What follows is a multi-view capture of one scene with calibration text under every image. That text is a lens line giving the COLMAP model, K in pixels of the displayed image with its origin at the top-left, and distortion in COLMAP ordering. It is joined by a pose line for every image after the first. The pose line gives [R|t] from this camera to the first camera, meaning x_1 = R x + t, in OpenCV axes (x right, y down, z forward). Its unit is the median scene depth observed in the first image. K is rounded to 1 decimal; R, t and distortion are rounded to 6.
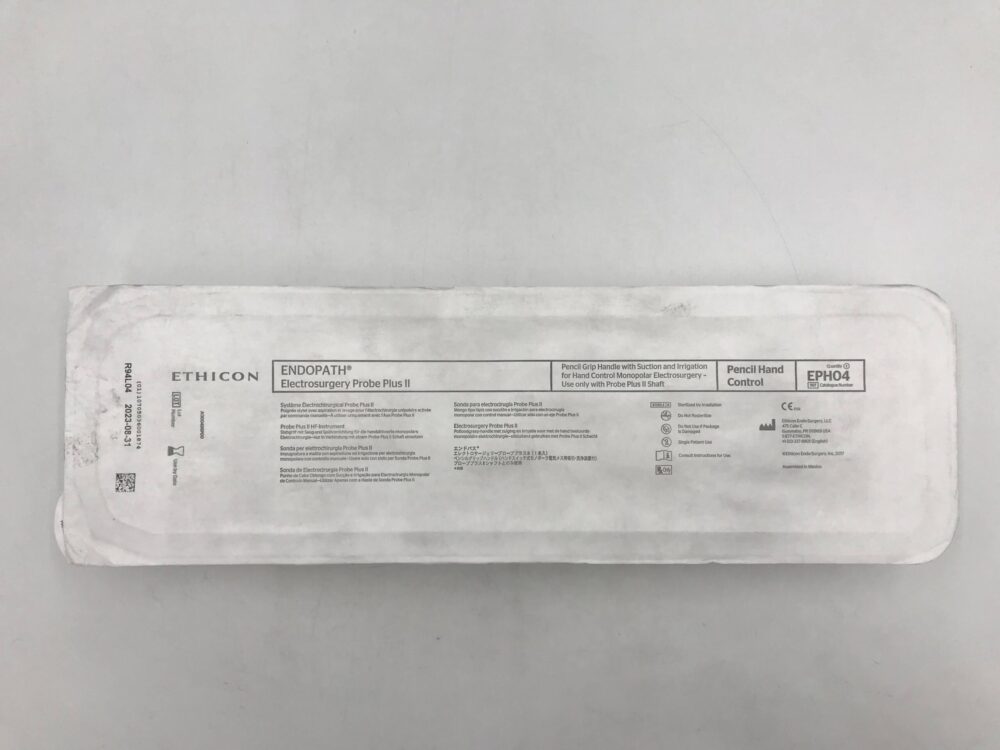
lens RADIAL K [[822.4, 0, 500.0], [0, 822.4, 375.0], [0, 0, 1]] dist [0.039167, -0.008702]
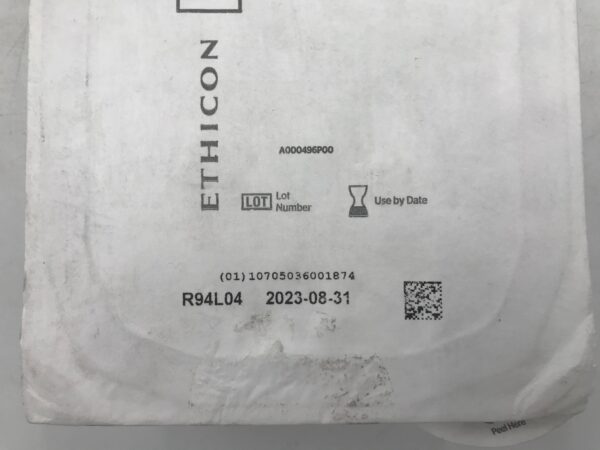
lens RADIAL K [[493.4, 0, 300.0], [0, 493.4, 225.0], [0, 0, 1]] dist [0.039167, -0.008702]
pose [[-0.008004, -0.998330, 0.057220, -0.422109], [0.999497, -0.006230, 0.031110, 0.046798], [-0.030702, 0.057440, 0.997877, 0.700189]]
